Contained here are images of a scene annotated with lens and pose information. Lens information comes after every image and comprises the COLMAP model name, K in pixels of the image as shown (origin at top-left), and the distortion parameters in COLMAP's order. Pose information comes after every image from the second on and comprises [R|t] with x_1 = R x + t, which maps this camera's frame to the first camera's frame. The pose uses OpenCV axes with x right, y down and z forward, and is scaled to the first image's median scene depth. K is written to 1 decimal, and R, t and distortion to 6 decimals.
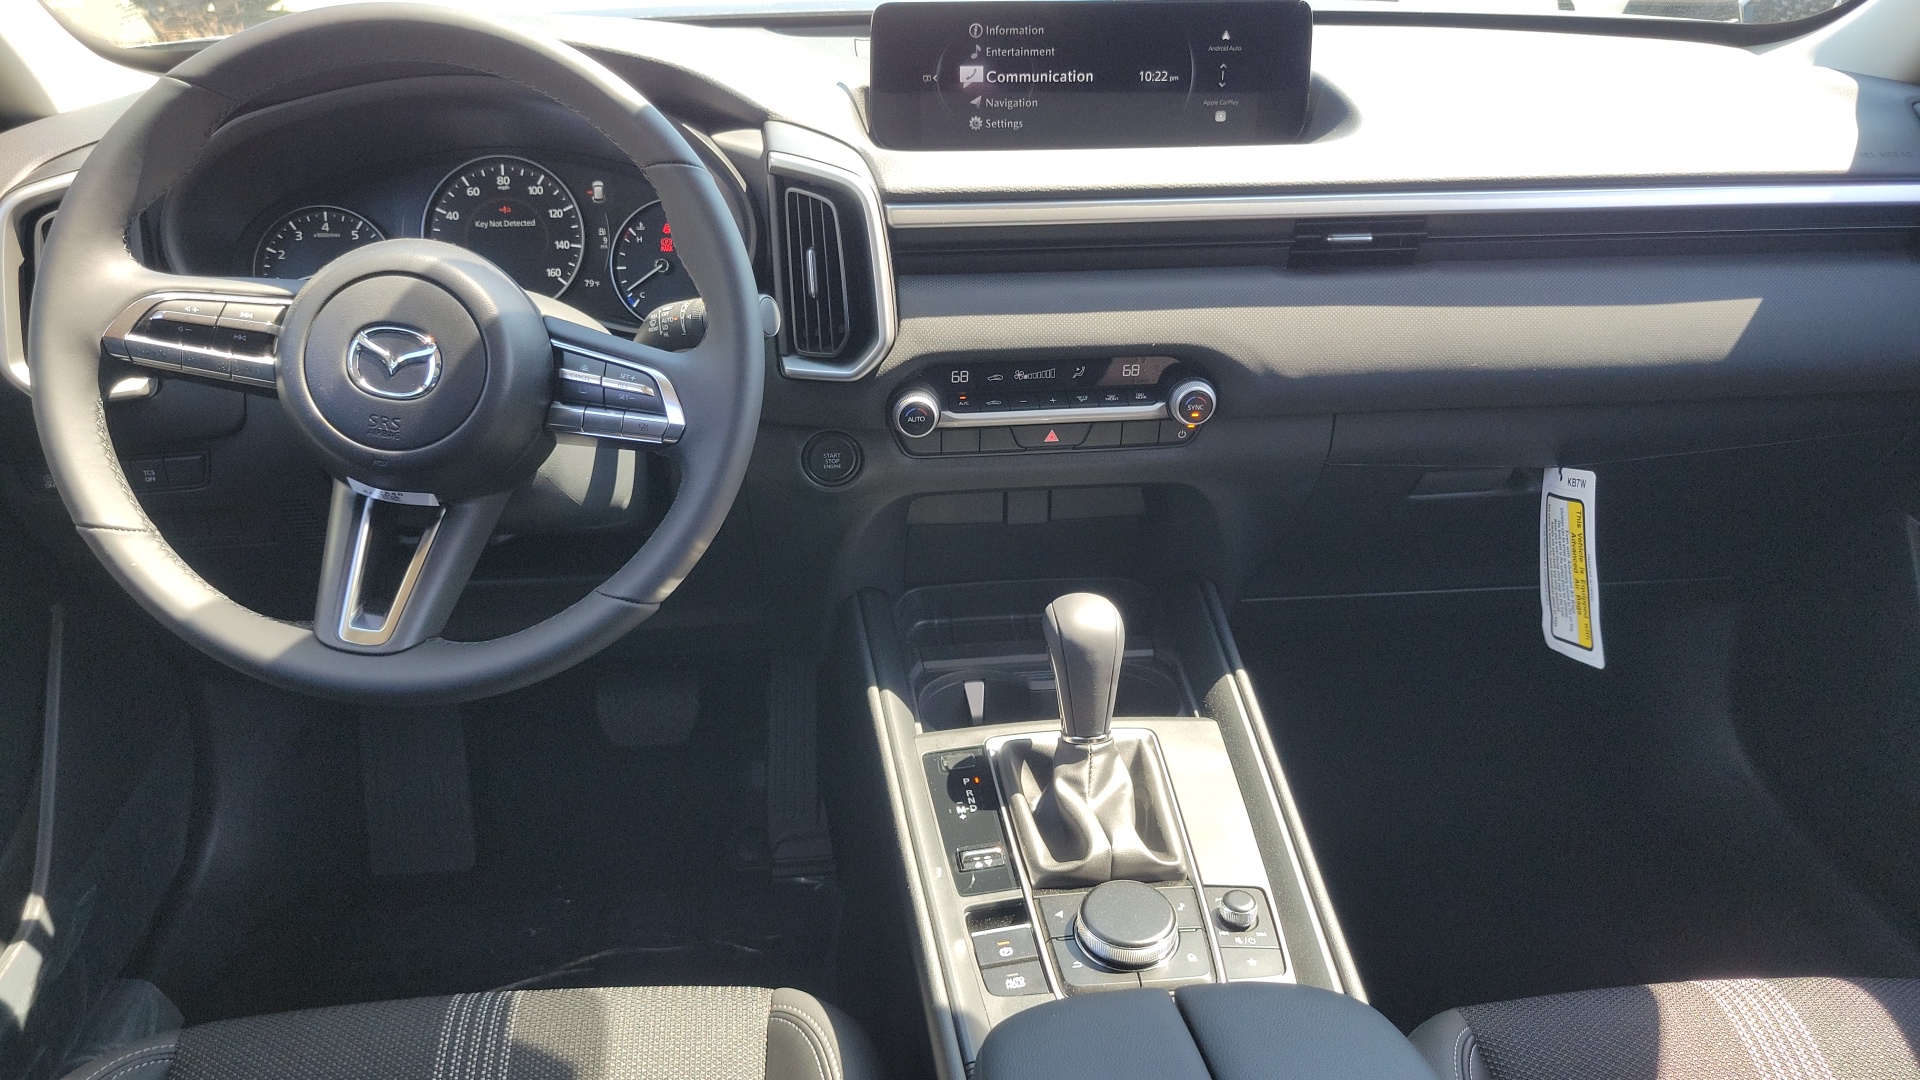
lens RADIAL K [[1475.2, 0, 960.0], [0, 1475.2, 537.1], [0, 0, 1]] dist [0.026510, -0.019592]
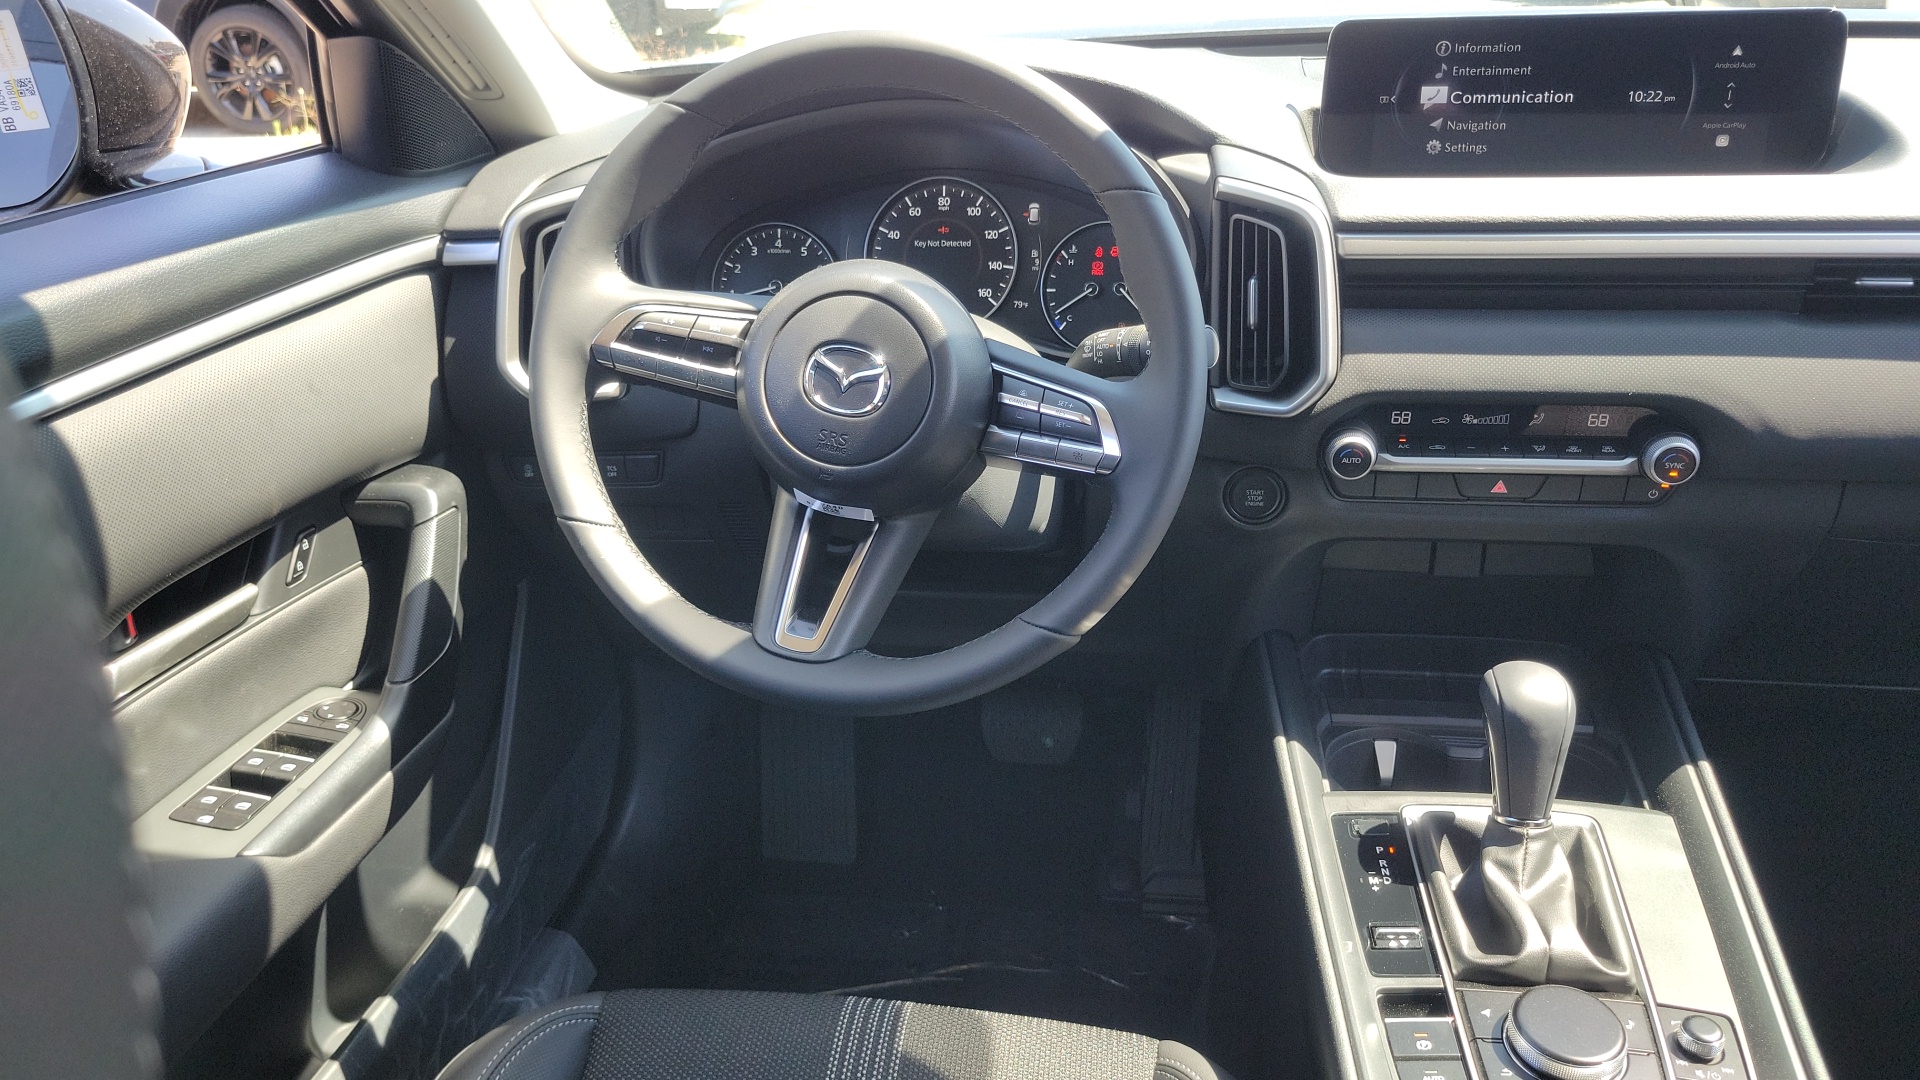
lens RADIAL K [[1475.2, 0, 950.8], [0, 1475.2, 541.8], [0, 0, 1]] dist [0.026510, -0.019592]
pose [[0.967387, 0.072955, -0.242569, -0.043557], [-0.074519, 0.997216, 0.002735, -0.011183], [0.242093, 0.015430, 0.970130, 0.020464]]
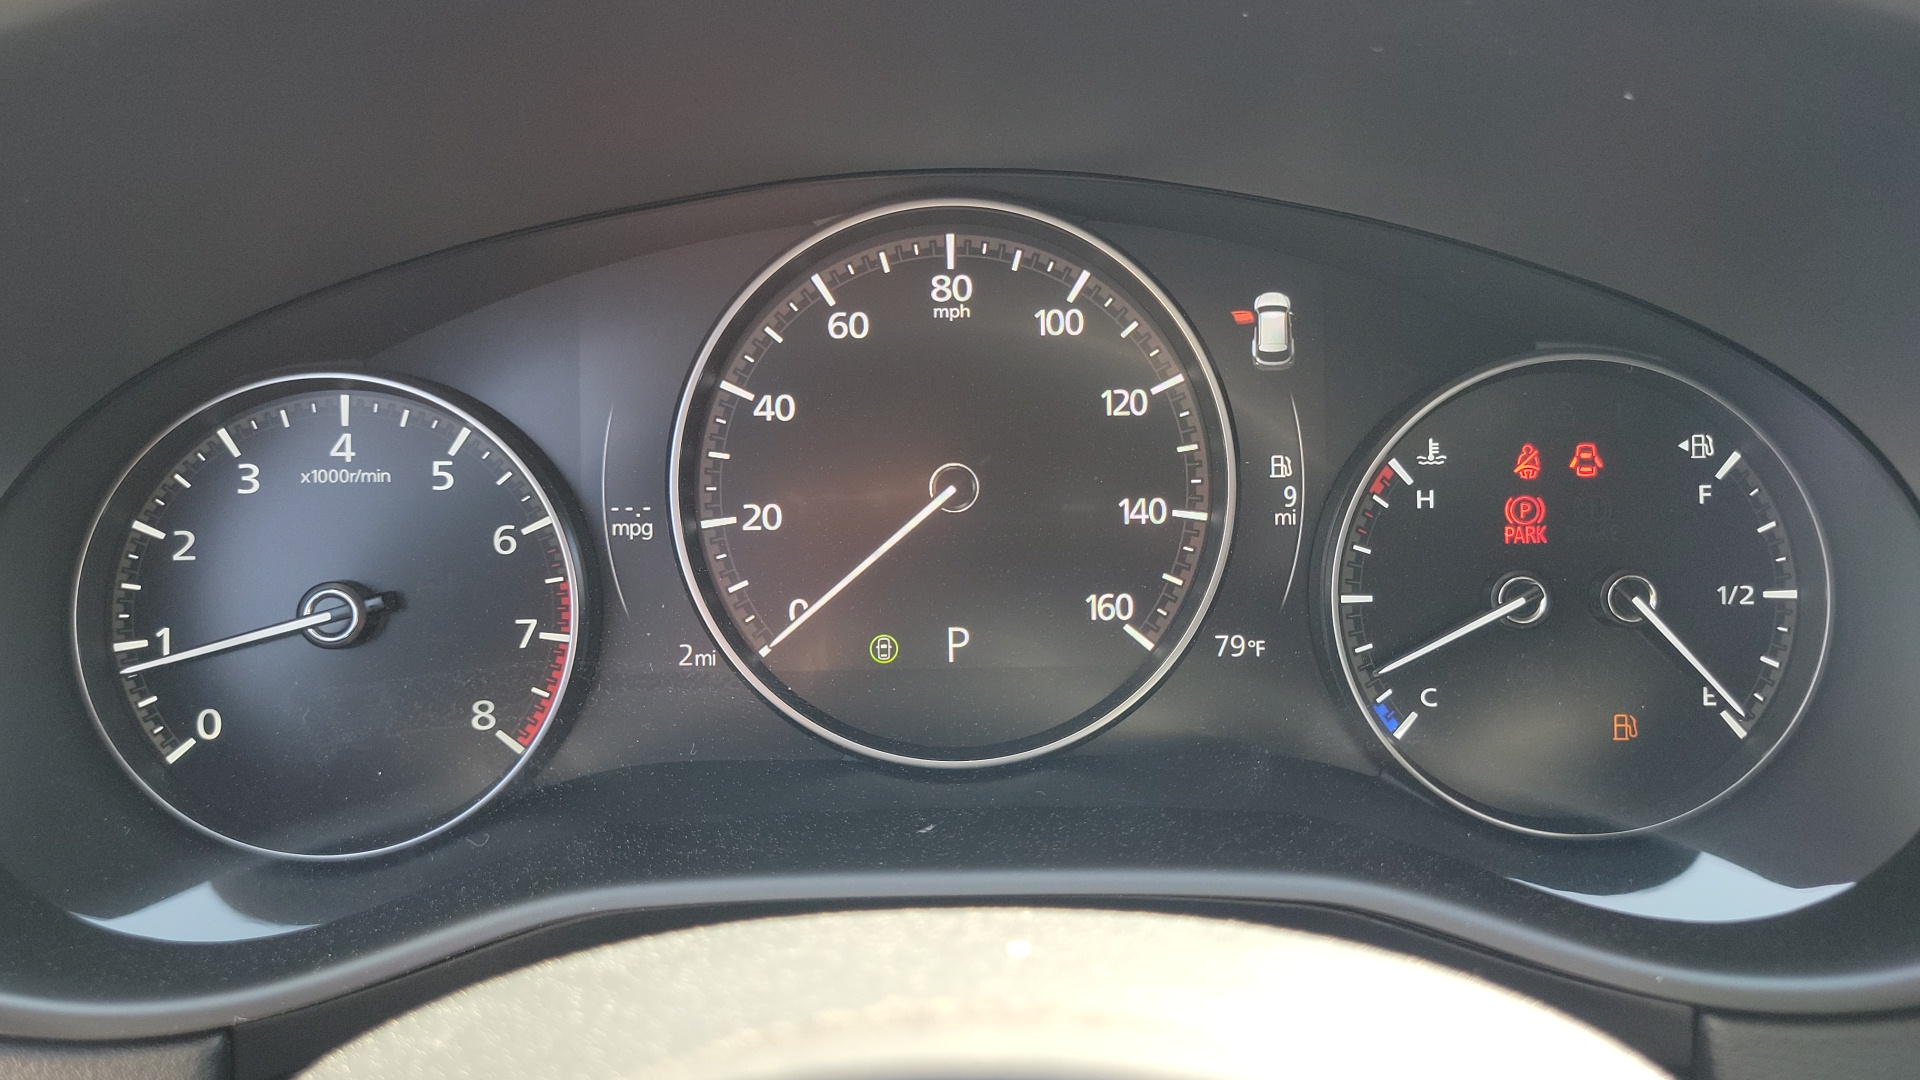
lens RADIAL K [[1475.2, 0, 971.0], [0, 1475.2, 530.9], [0, 0, 1]] dist [0.026510, -0.019592]
pose [[0.996260, 0.024688, -0.082800, -0.301453], [-0.029288, 0.998067, -0.054811, -0.191769], [0.081286, 0.057031, 0.995058, 0.772227]]
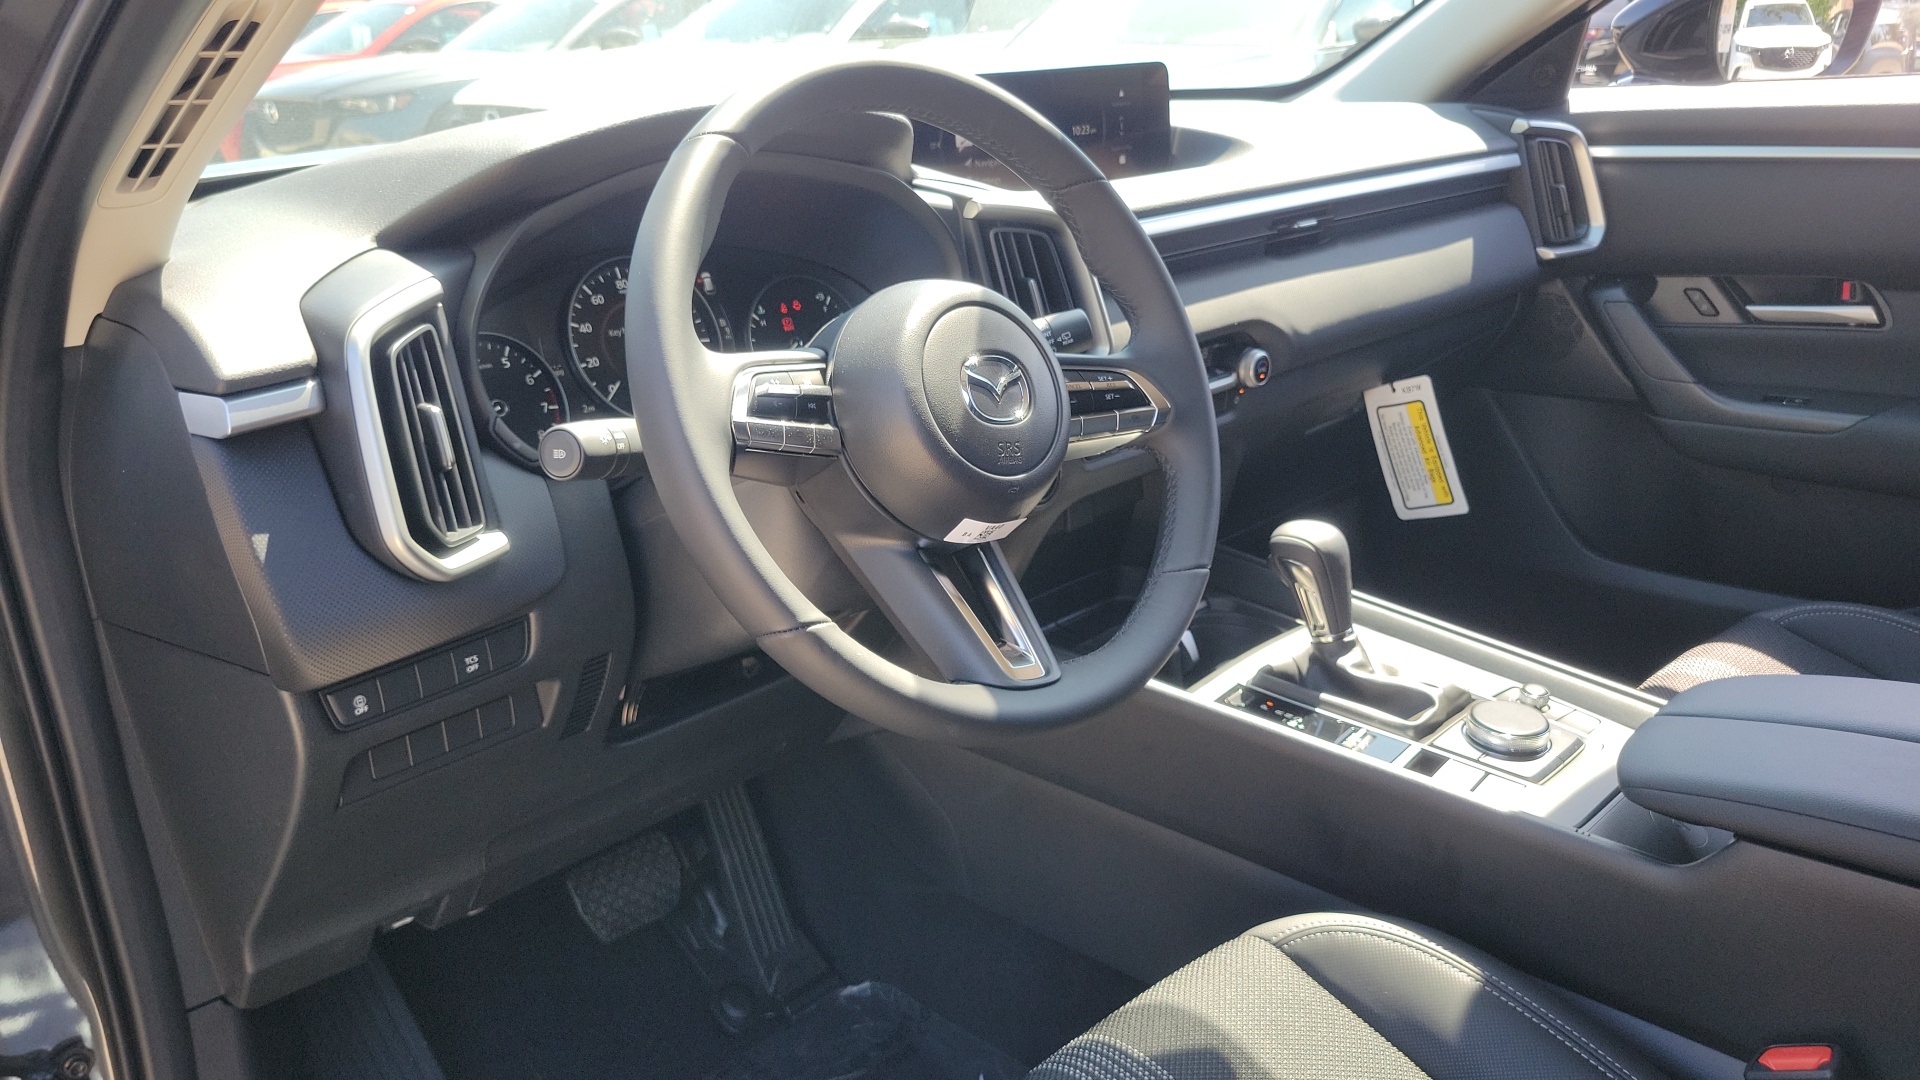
lens RADIAL K [[1475.2, 0, 969.1], [0, 1475.2, 536.3], [0, 0, 1]] dist [0.026510, -0.019592]
pose [[0.761200, -0.234725, 0.604548, -0.794684], [0.306237, 0.951820, -0.016031, -0.011009], [-0.571658, 0.197338, 0.796407, 0.187396]]
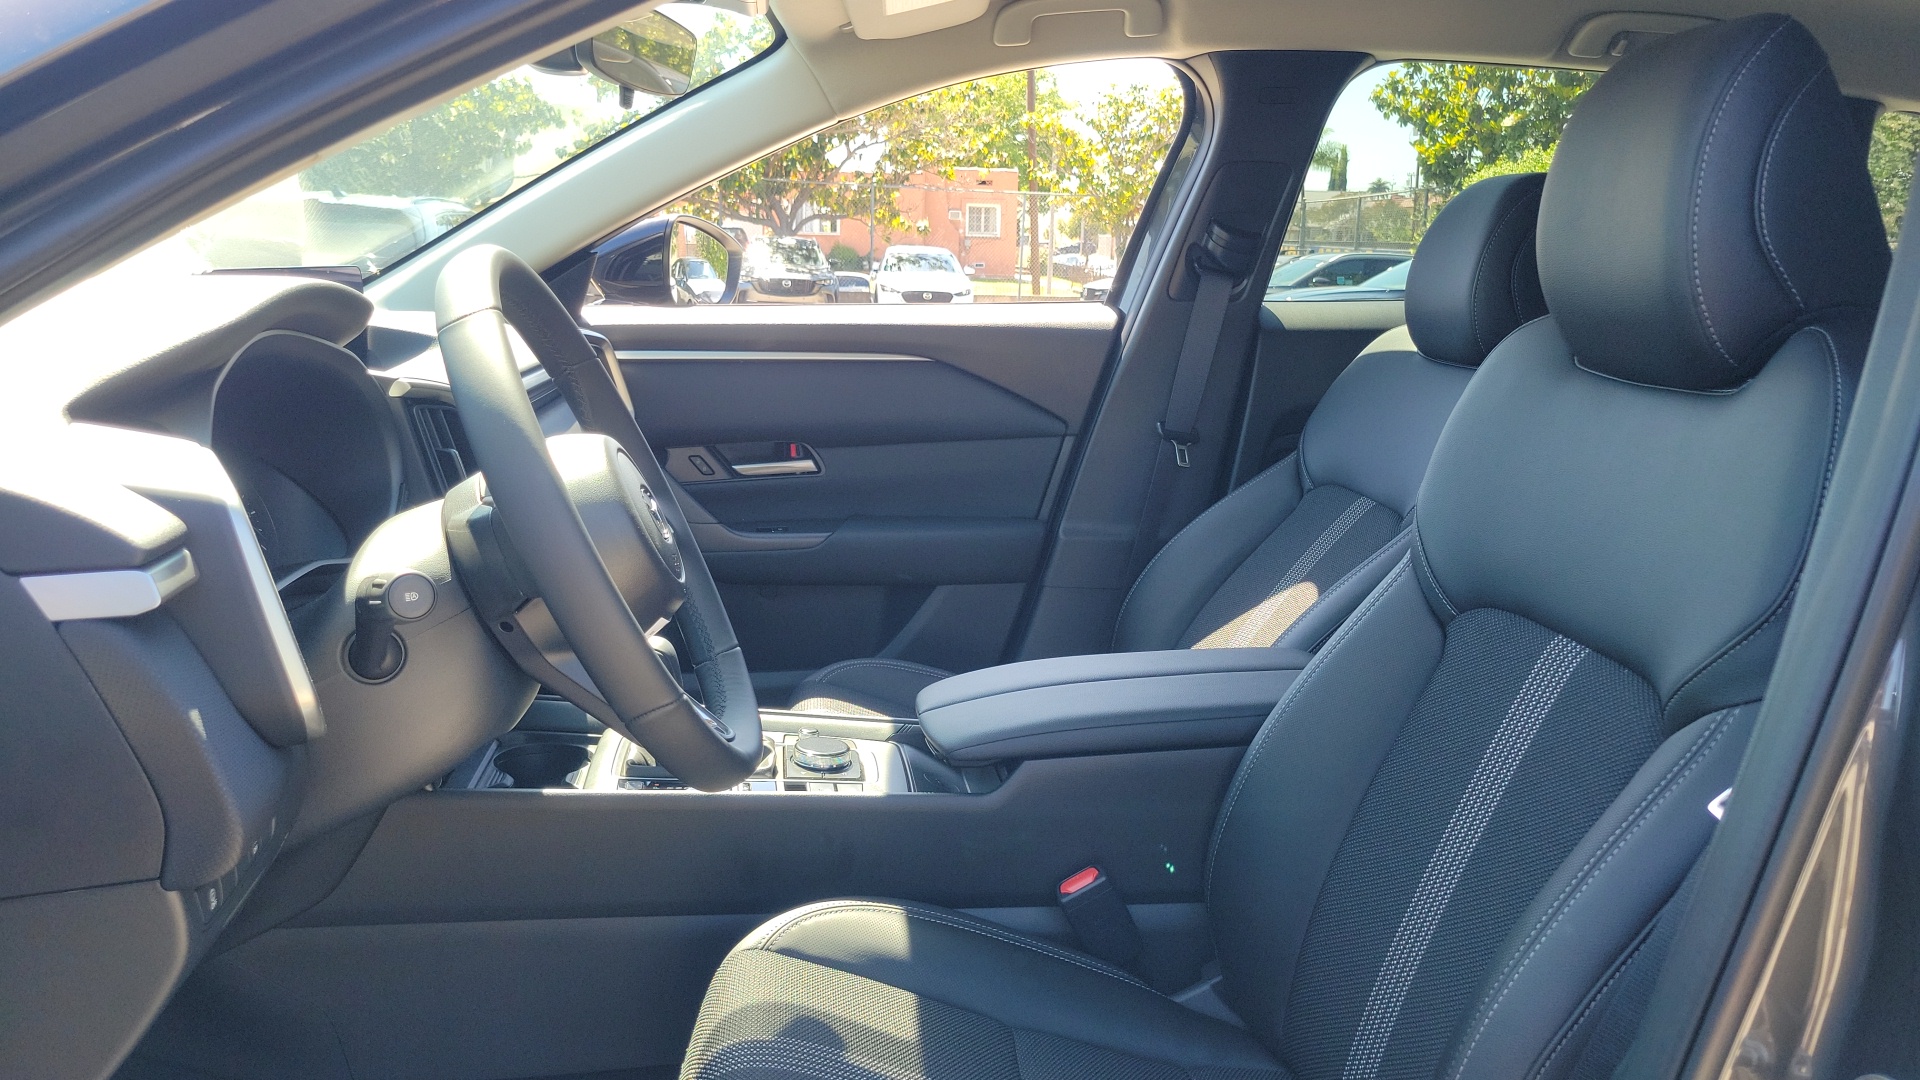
lens RADIAL K [[1475.2, 0, 957.4], [0, 1475.2, 538.5], [0, 0, 1]] dist [0.026510, -0.019592]
pose [[-0.035966, -0.184725, 0.982132, -1.268283], [0.394938, 0.900141, 0.183767, -0.179962], [-0.918003, 0.394491, 0.040581, 0.565860]]
